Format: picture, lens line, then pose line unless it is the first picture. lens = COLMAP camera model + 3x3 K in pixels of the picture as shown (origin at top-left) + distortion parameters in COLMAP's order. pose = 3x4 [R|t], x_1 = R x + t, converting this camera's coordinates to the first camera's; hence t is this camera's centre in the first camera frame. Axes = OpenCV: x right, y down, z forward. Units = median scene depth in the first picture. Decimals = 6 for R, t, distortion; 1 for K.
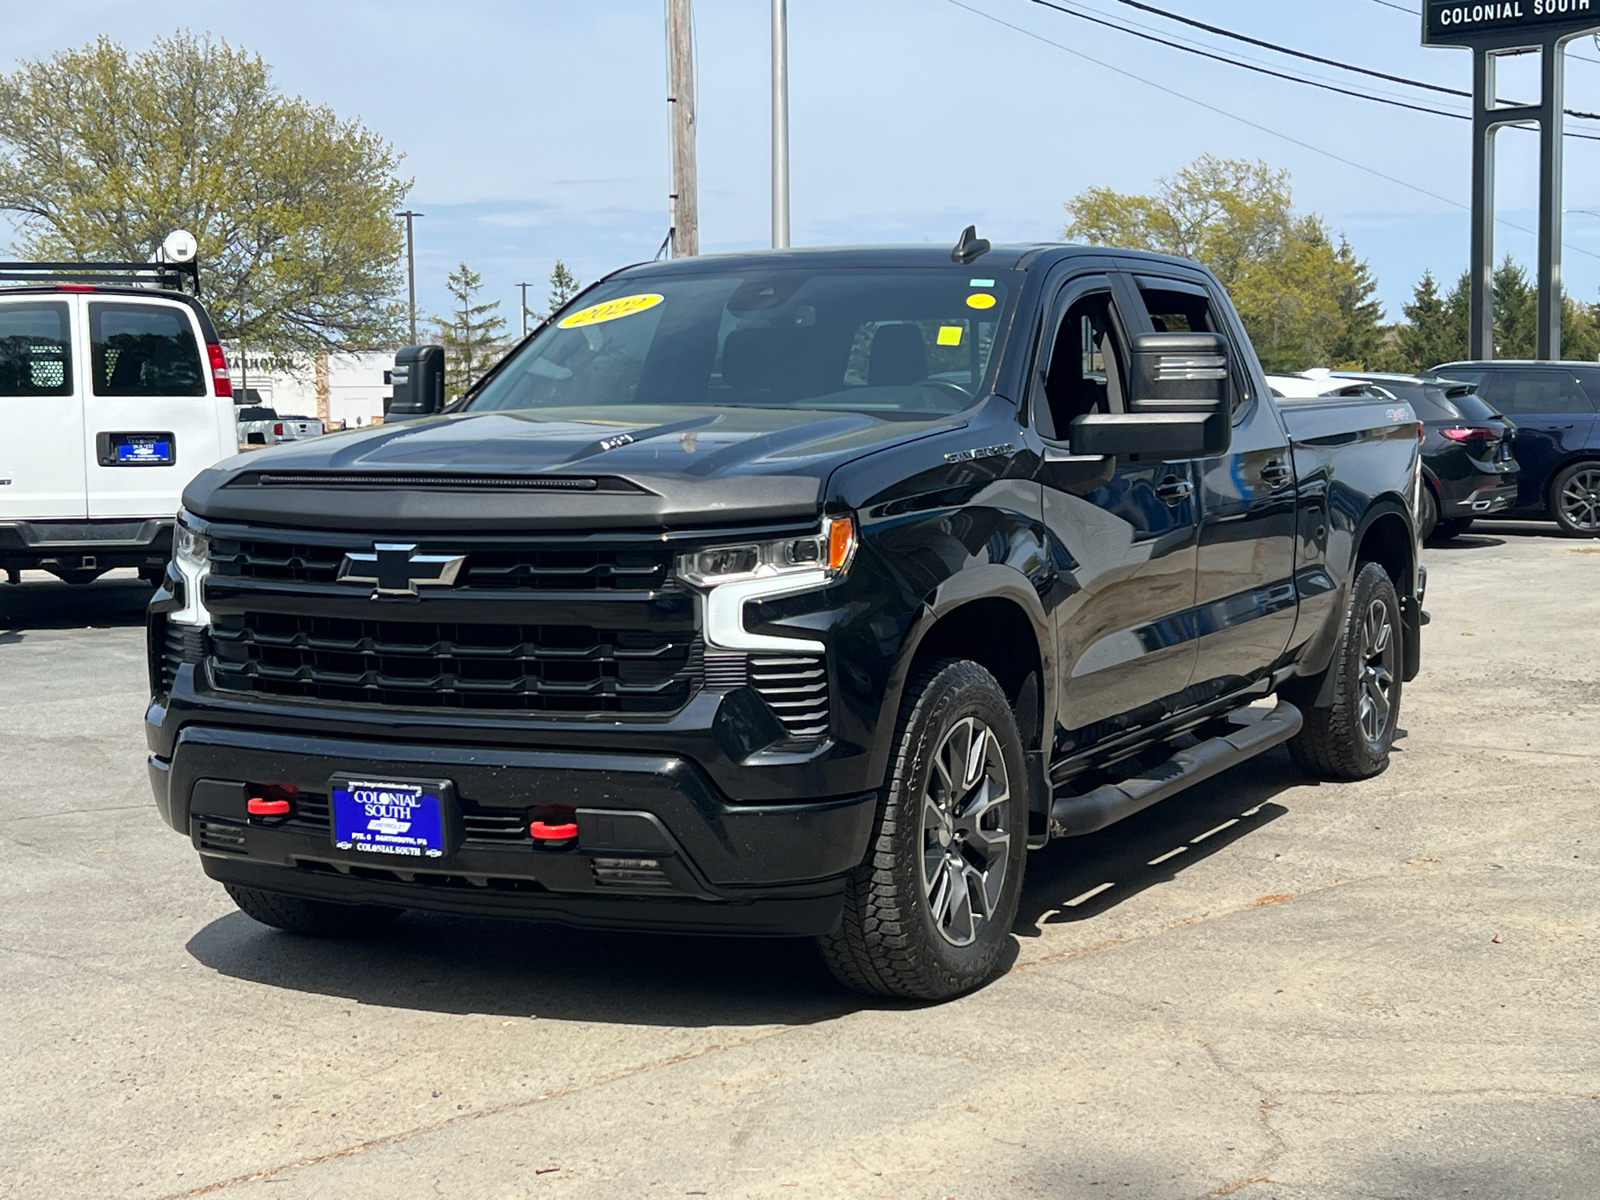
lens RADIAL K [[2567.7, 0, 797.2], [0, 2567.7, 620.0], [0, 0, 1]] dist [0.129460, -0.258369]
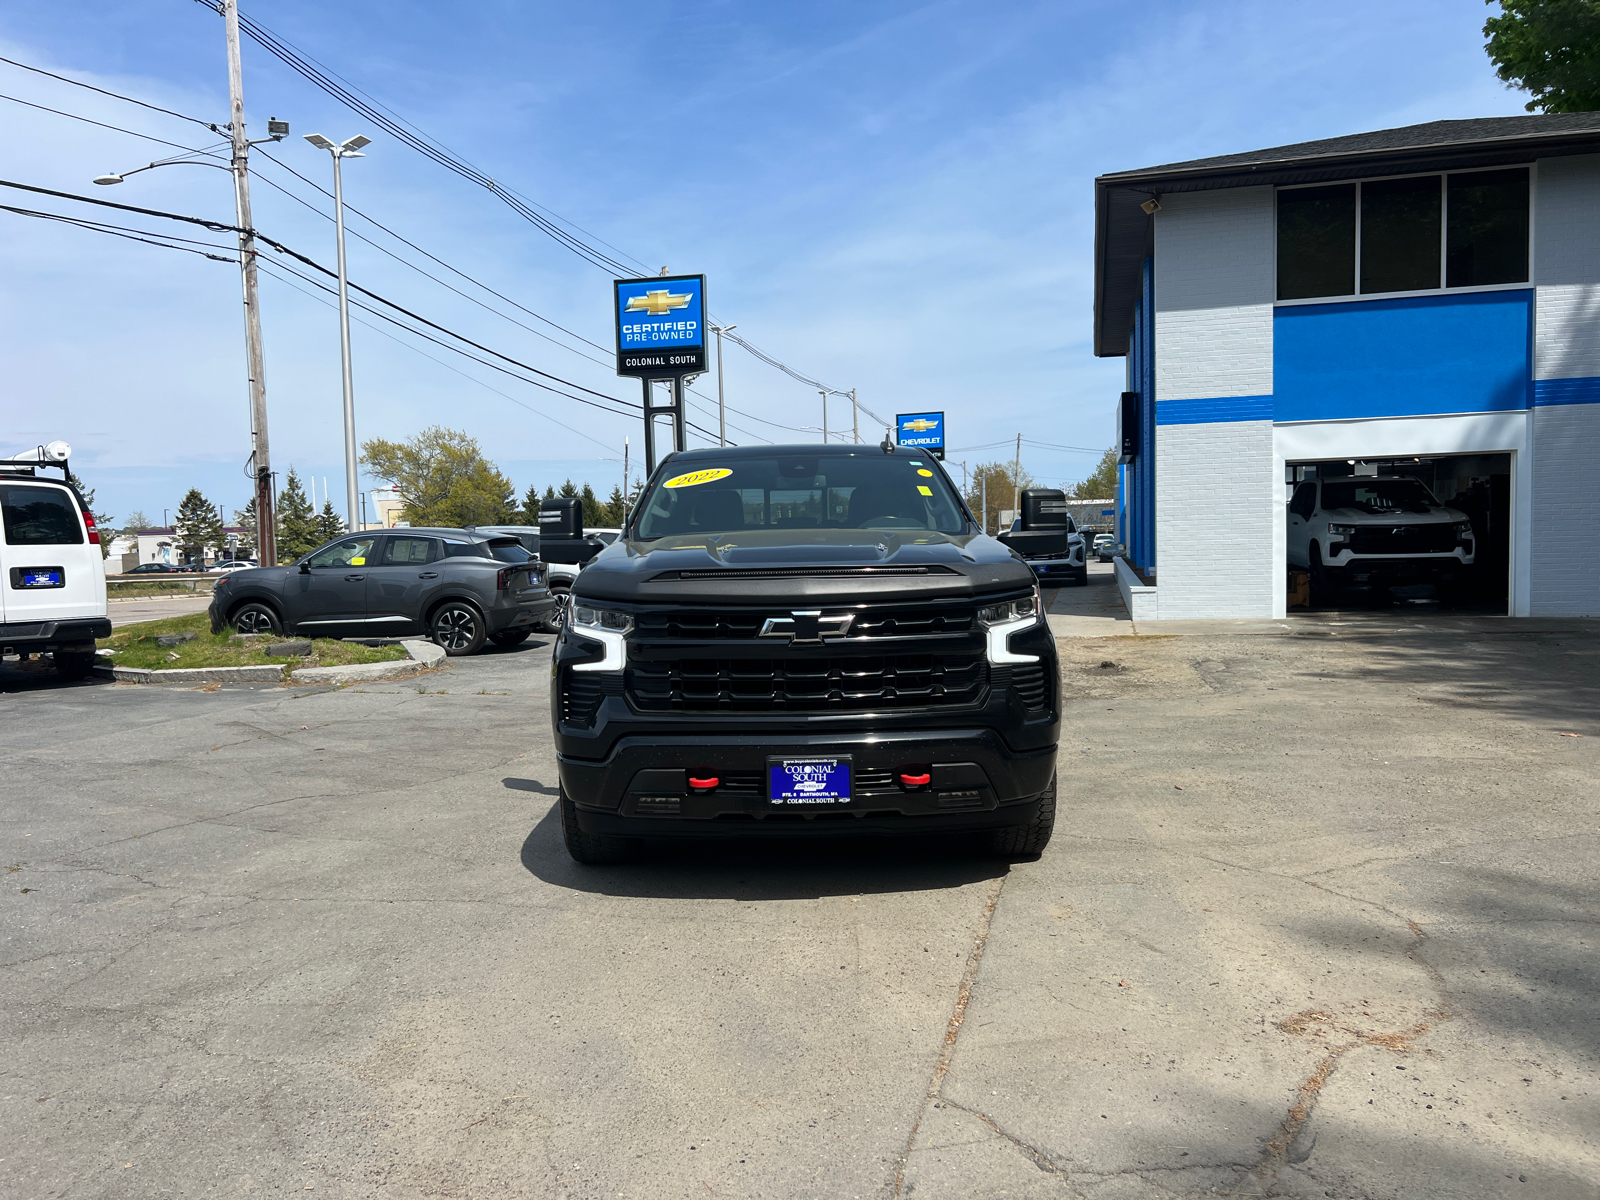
lens RADIAL K [[1224.0, 0, 800.0], [0, 1224.0, 600.0], [0, 0, 1]] dist [0.068444, -0.081887]
pose [[0.889614, -0.035323, 0.455344, -0.502697], [0.054459, 0.998096, -0.028972, -0.014194], [-0.453454, 0.050571, 0.889844, 0.313500]]
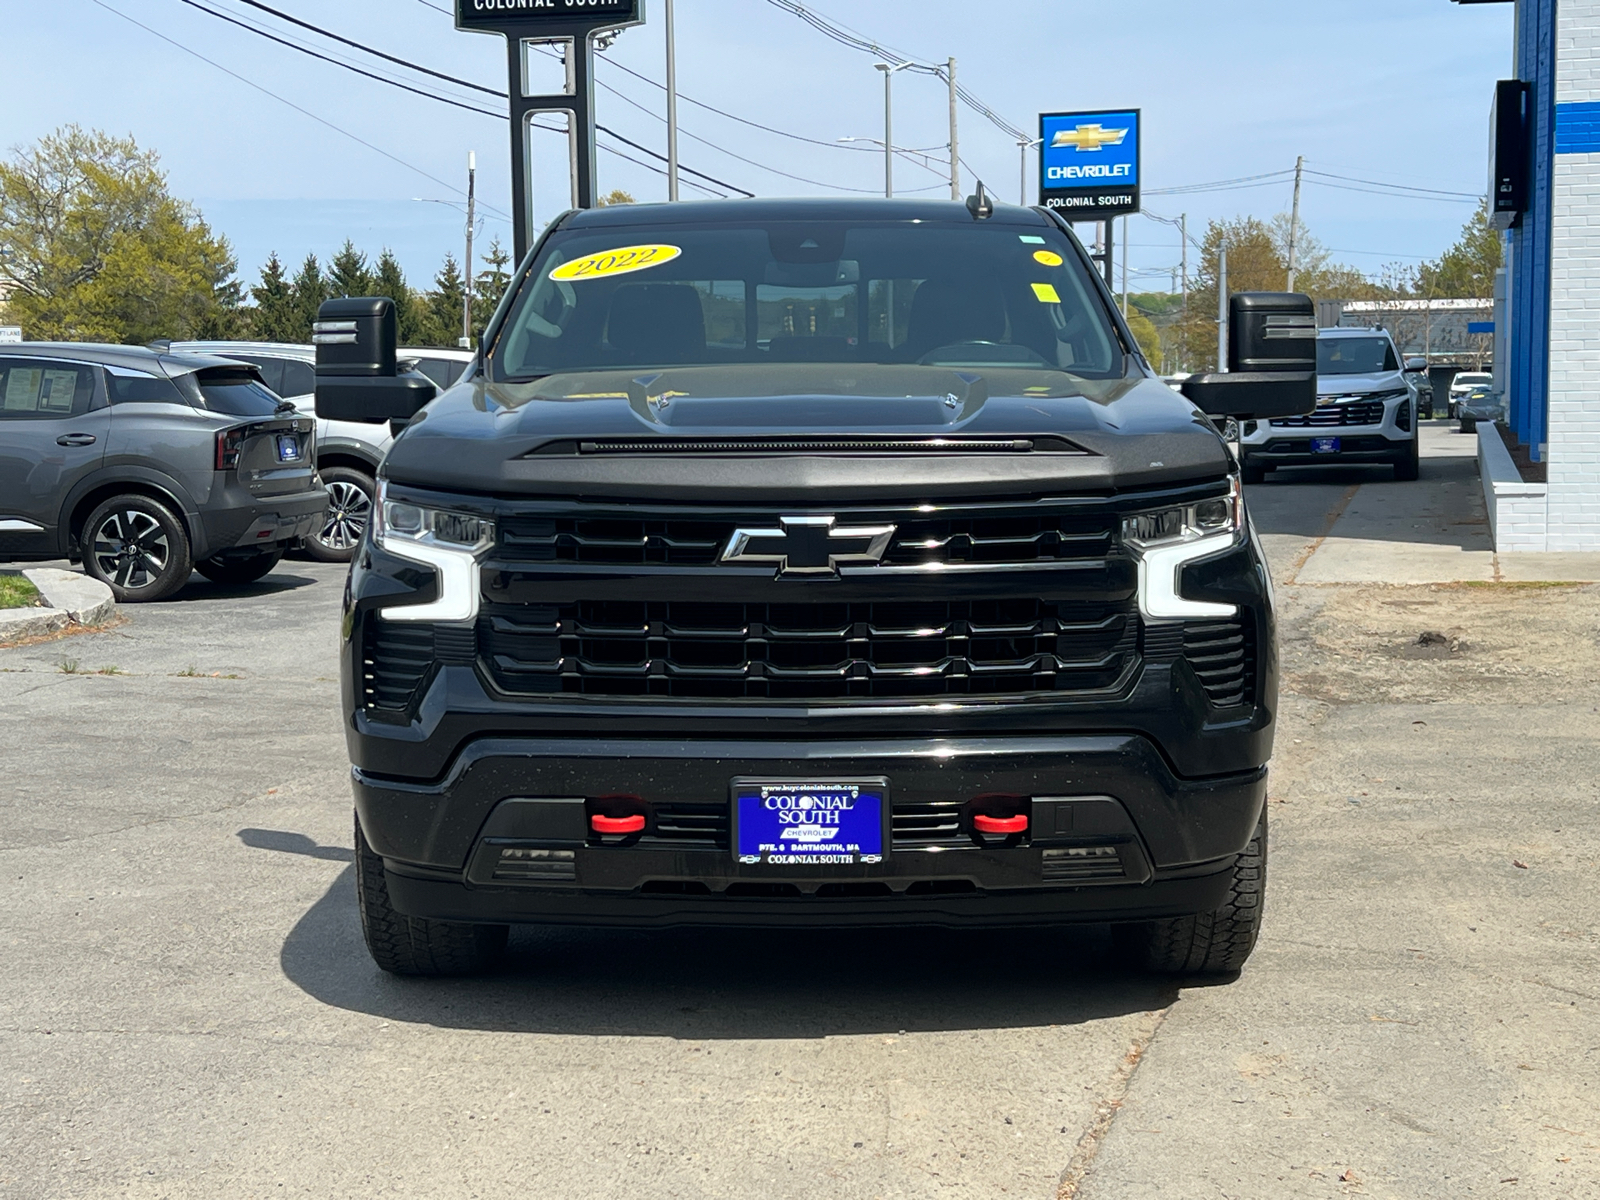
lens RADIAL K [[2567.7, 0, 797.2], [0, 2567.7, 620.0], [0, 0, 1]] dist [0.129460, -0.258369]
pose [[0.896274, -0.042336, 0.441474, -0.545387], [0.039404, 0.999098, 0.015813, -0.007778], [-0.441746, 0.003223, 0.897134, 0.202991]]
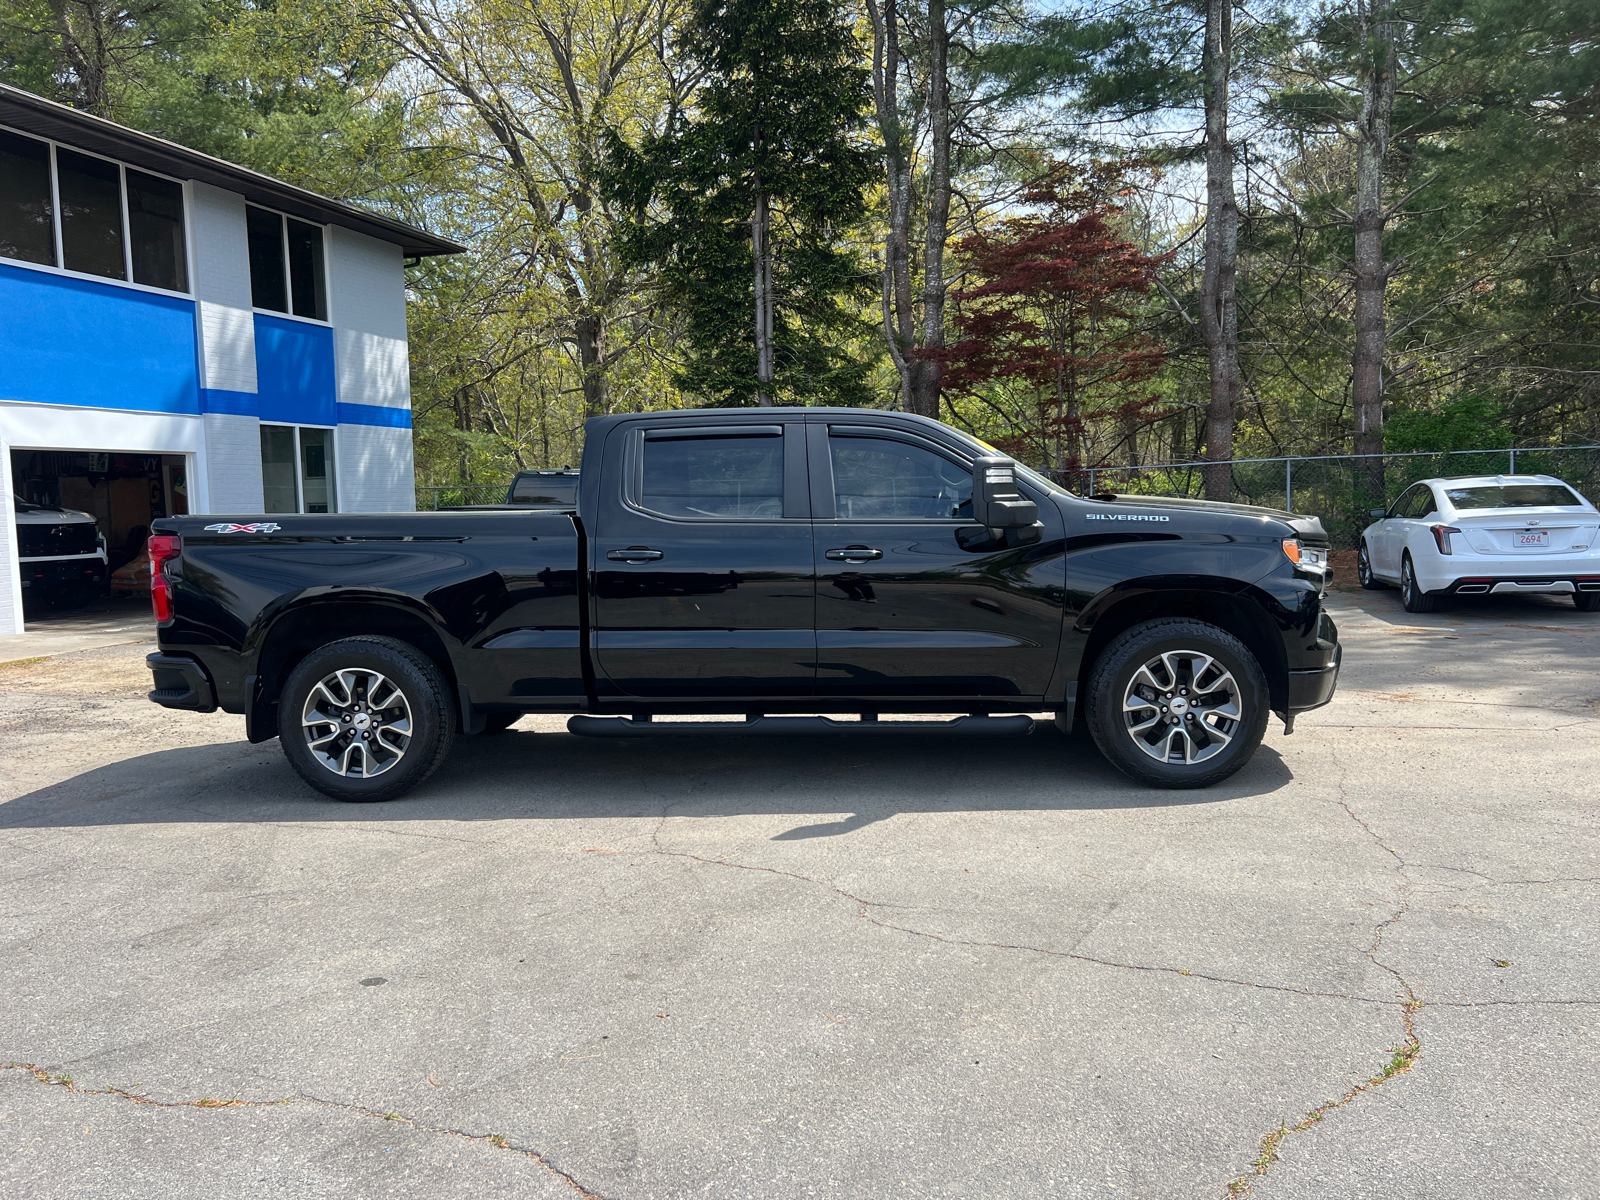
lens RADIAL K [[1185.7, 0, 800.0], [0, 1185.7, 600.0], [0, 0, 1]] dist [0.059876, 0.000134]
pose [[-0.398786, -0.057793, 0.915221, -0.998713], [0.108448, 0.988037, 0.109645, -0.152543], [-0.910609, 0.142979, -0.387748, 1.866537]]
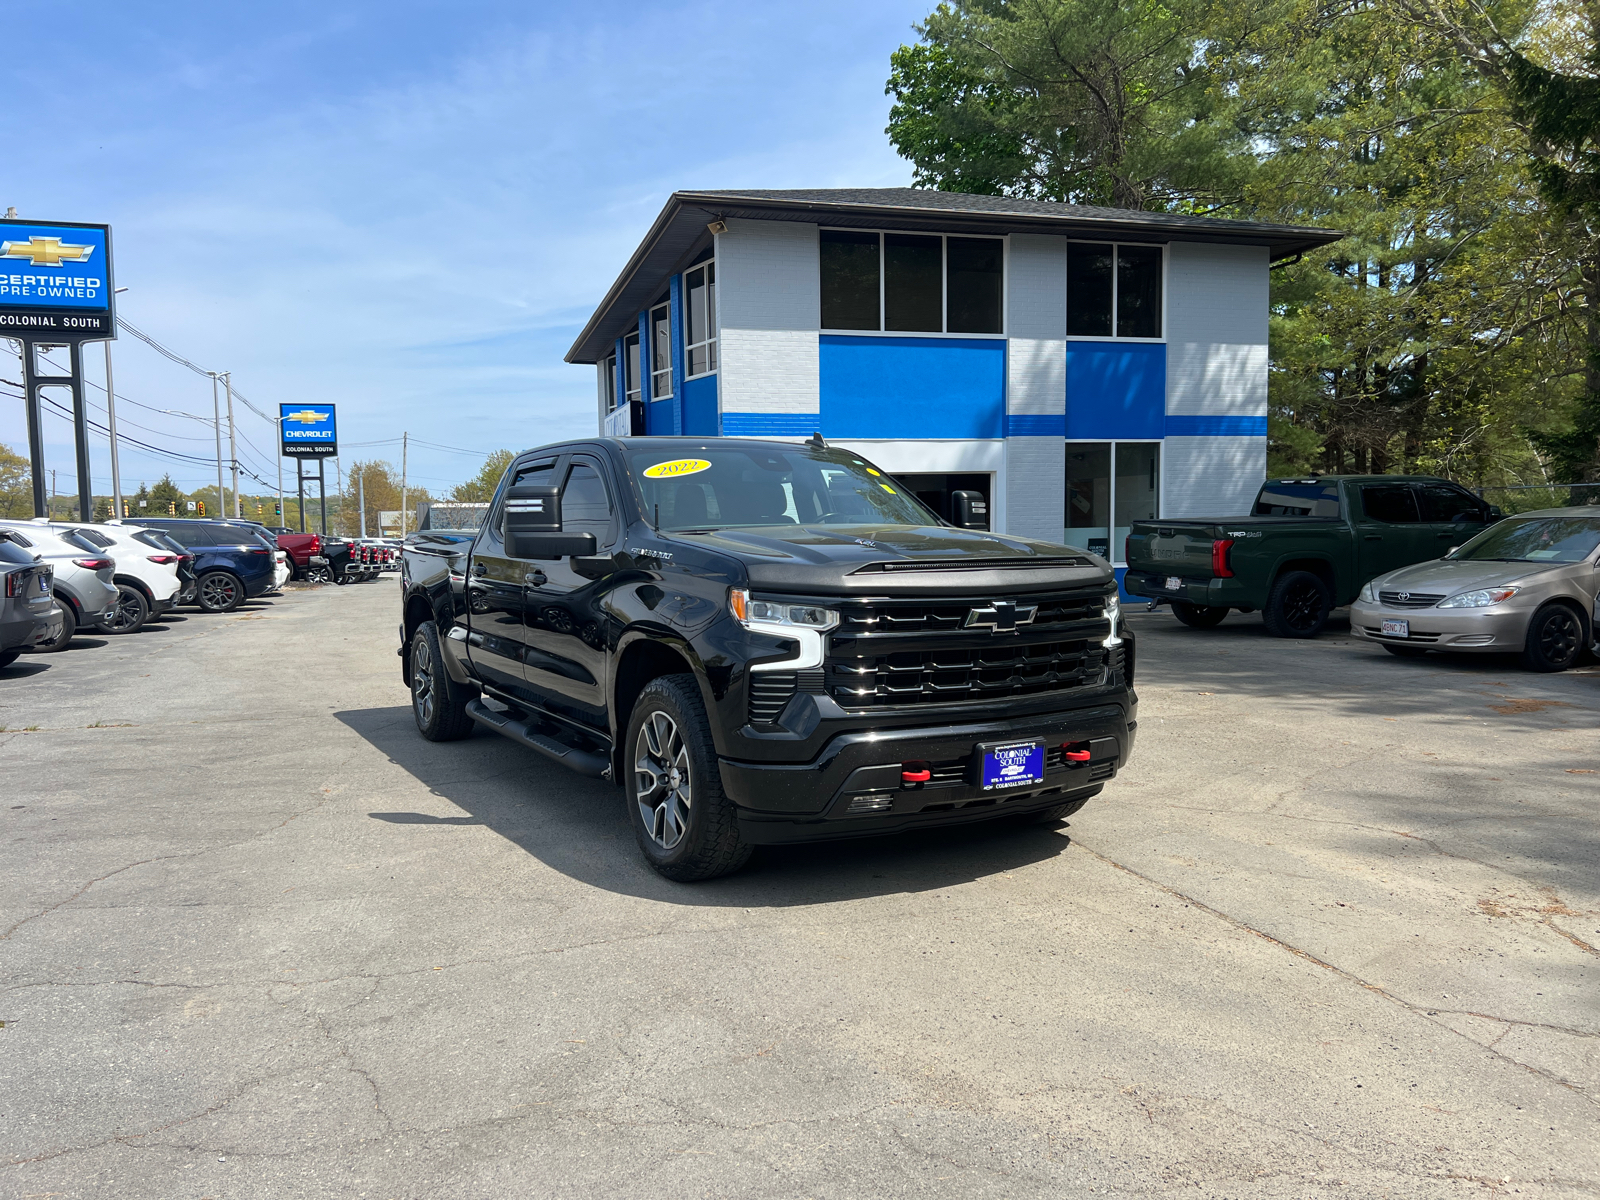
lens RADIAL K [[1215.0, 0, 819.7], [0, 1215.0, 594.5], [0, 0, 1]] dist [0.064436, -0.079371]
pose [[0.537004, -0.043194, 0.842473, -0.877246], [0.079848, 0.996807, 0.000210, -0.043305], [-0.839792, 0.067157, 0.538738, 0.664633]]
